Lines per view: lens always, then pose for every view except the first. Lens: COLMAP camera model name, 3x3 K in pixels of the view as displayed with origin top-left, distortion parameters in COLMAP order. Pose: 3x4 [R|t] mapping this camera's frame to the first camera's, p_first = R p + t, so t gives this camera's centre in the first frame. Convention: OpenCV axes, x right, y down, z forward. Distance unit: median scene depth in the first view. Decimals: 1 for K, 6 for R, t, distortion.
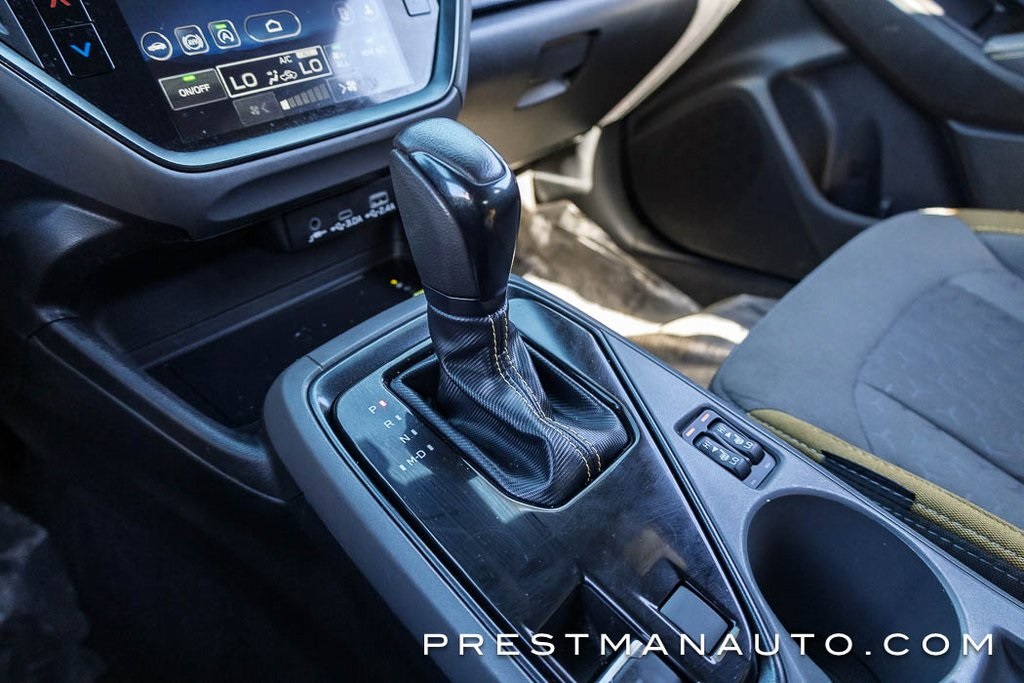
lens RADIAL K [[670.6, 0, 511.1], [0, 670.6, 341.3], [0, 0, 1]] dist [0.011510, -0.001048]
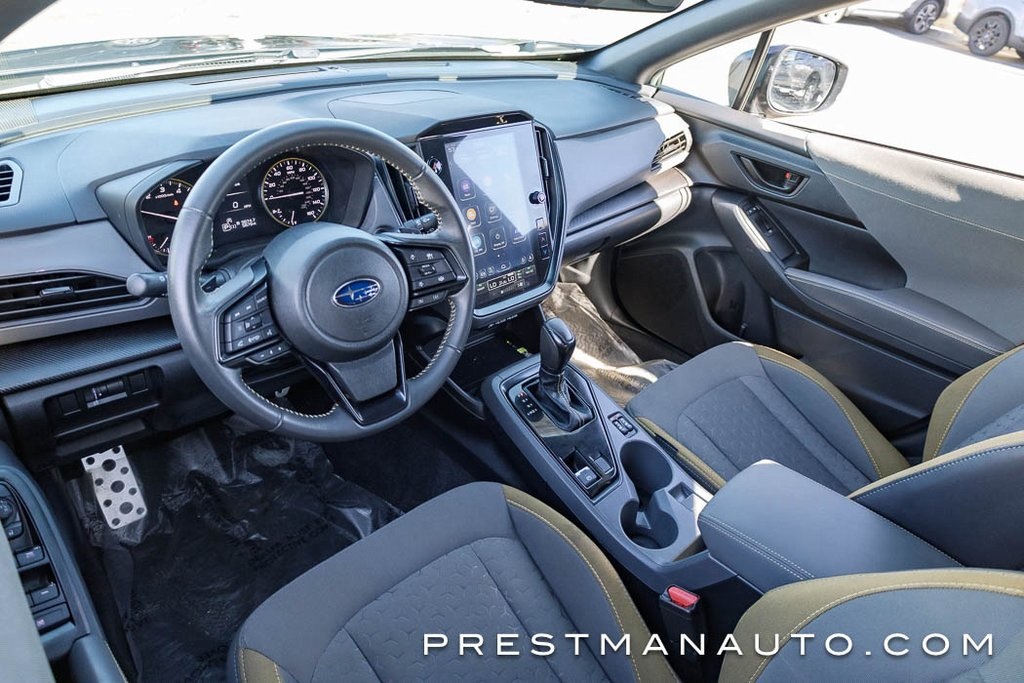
lens RADIAL K [[670.6, 0, 518.5], [0, 670.6, 332.6], [0, 0, 1]] dist [0.011510, -0.001048]
pose [[0.983210, 0.173766, 0.055704, -0.397469], [-0.173945, 0.984754, -0.001654, -0.175867], [-0.055142, -0.008063, 0.998446, -2.037829]]
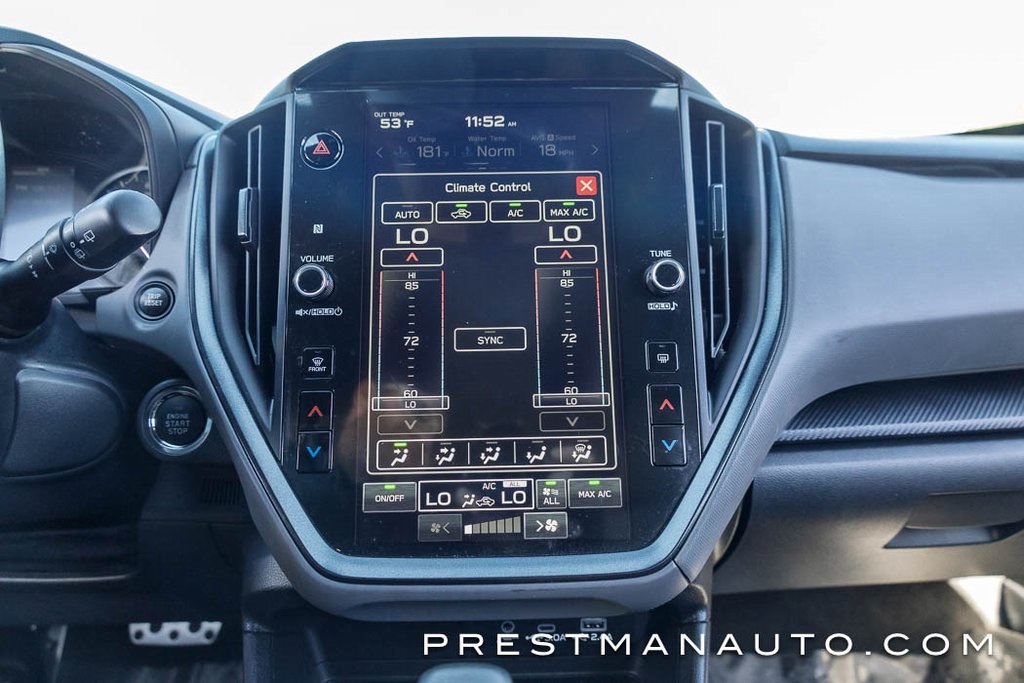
lens RADIAL K [[670.6, 0, 515.3], [0, 670.6, 335.1], [0, 0, 1]] dist [0.011510, -0.001048]
pose [[0.701757, 0.204520, -0.682429, 0.320148], [-0.413478, 0.896987, -0.156367, -0.476637], [0.580149, 0.391901, 0.714031, 0.226140]]
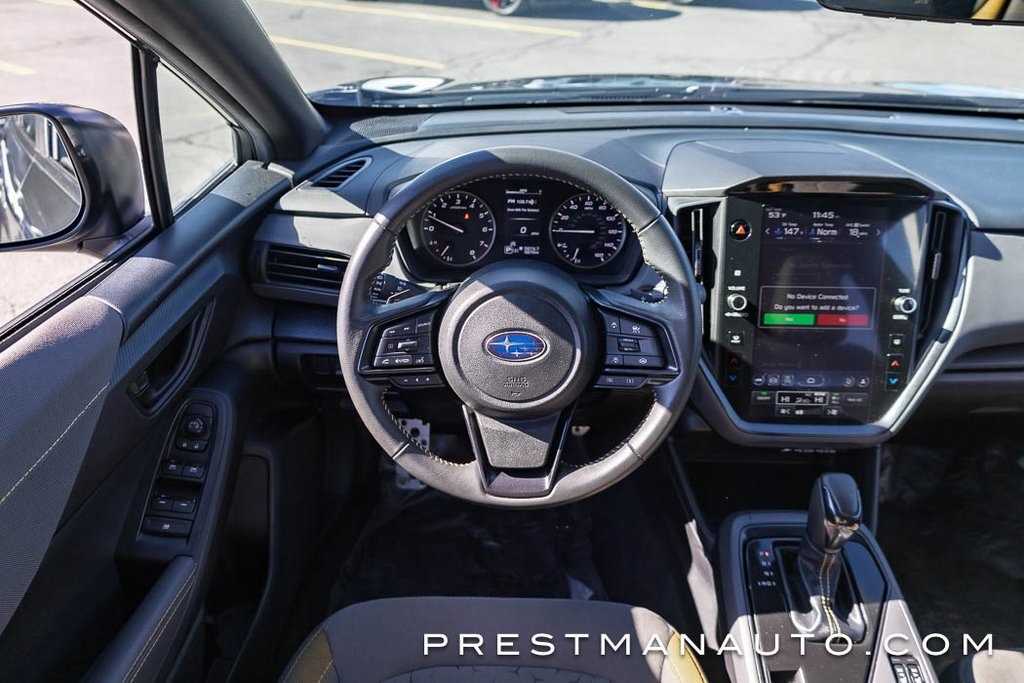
lens RADIAL K [[670.6, 0, 515.0], [0, 670.6, 338.5], [0, 0, 1]] dist [0.011510, -0.001048]
pose [[0.675949, 0.451550, -0.582405, 0.221854], [-0.444964, 0.880050, 0.165887, -0.516505], [0.587452, 0.147018, 0.795793, -1.373418]]
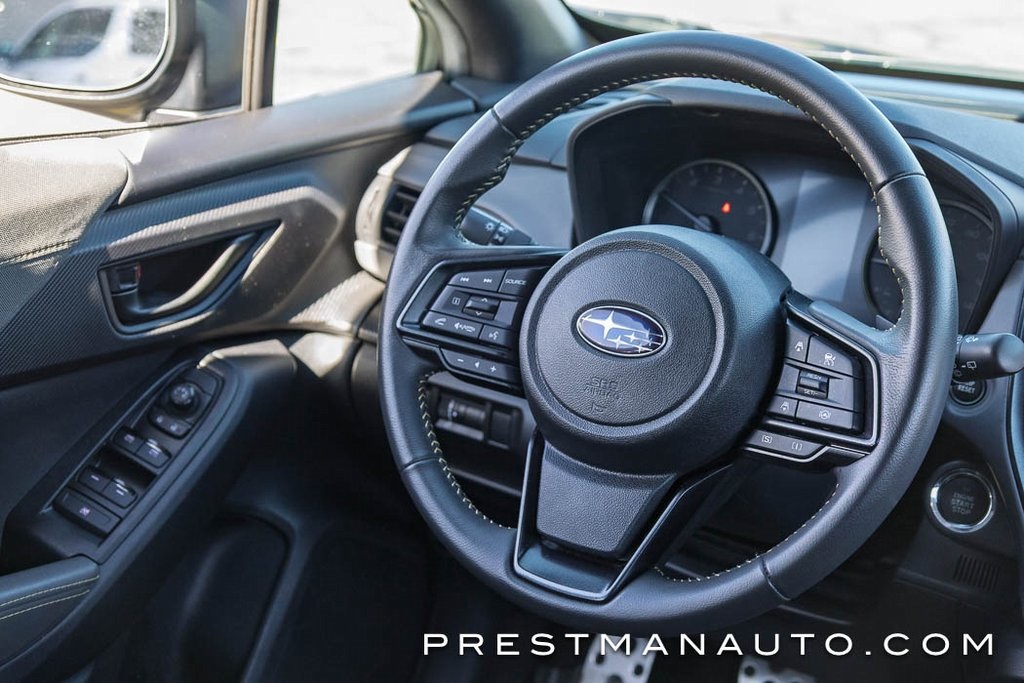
lens RADIAL K [[1693.9, 0, 515.4], [0, 1693.9, 343.6], [0, 0, 1]] dist [0.052328, 0.000000]
pose [[0.224910, 0.385615, -0.894828, 1.558328], [-0.595531, 0.781266, 0.186993, -0.596577], [0.771205, 0.490841, 0.405360, -1.171288]]
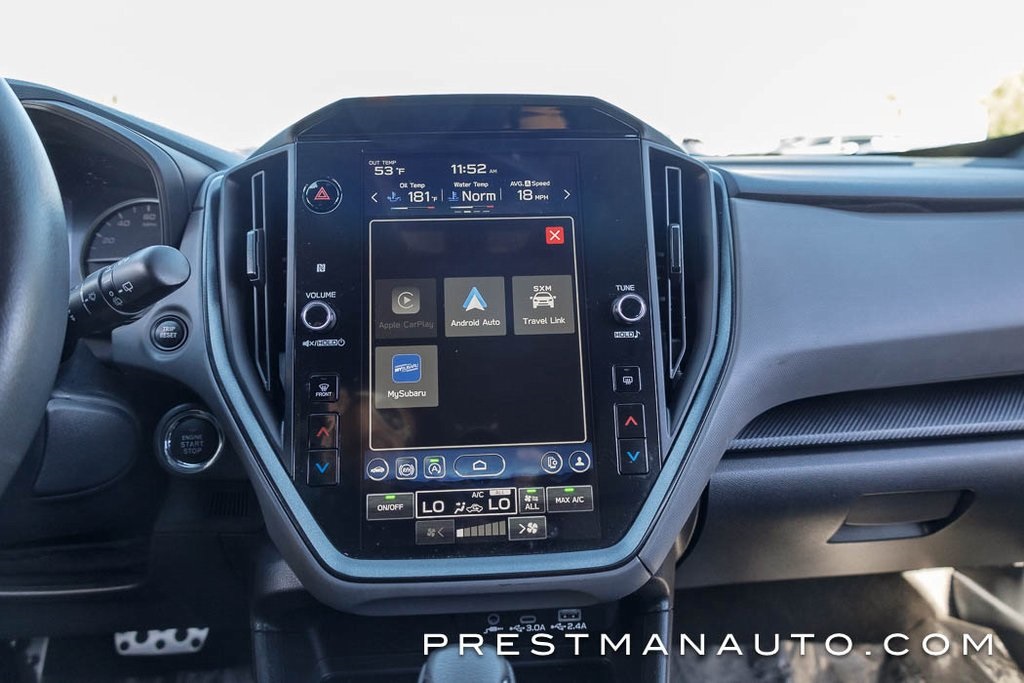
lens RADIAL K [[689.9, 0, 512.3], [0, 689.9, 339.9], [0, 0, 1]] dist [0.044539, 0.000190]
pose [[0.730712, 0.205238, -0.651105, 0.411522], [-0.397819, 0.903086, -0.161791, -0.485942], [0.554797, 0.377245, 0.741543, 0.067103]]
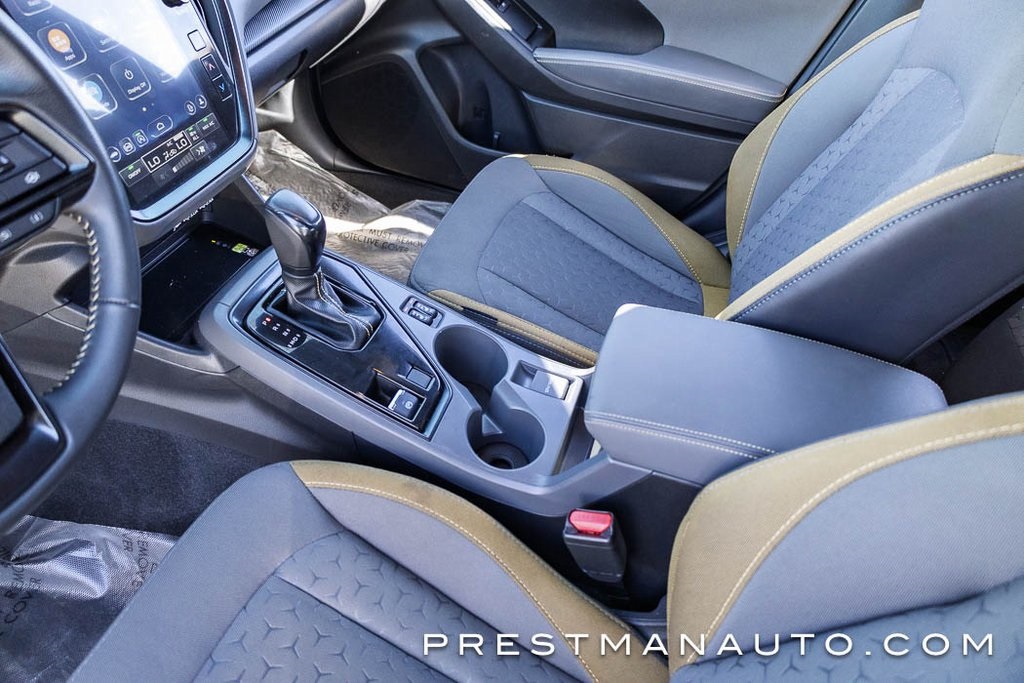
lens RADIAL K [[670.6, 0, 508.4], [0, 670.6, 335.3], [0, 0, 1]] dist [0.011510, -0.001048]
pose [[0.889076, -0.175300, 0.422864, -0.379453], [0.083952, 0.970542, 0.225833, -0.247879], [-0.449996, -0.165283, 0.877602, -1.100336]]
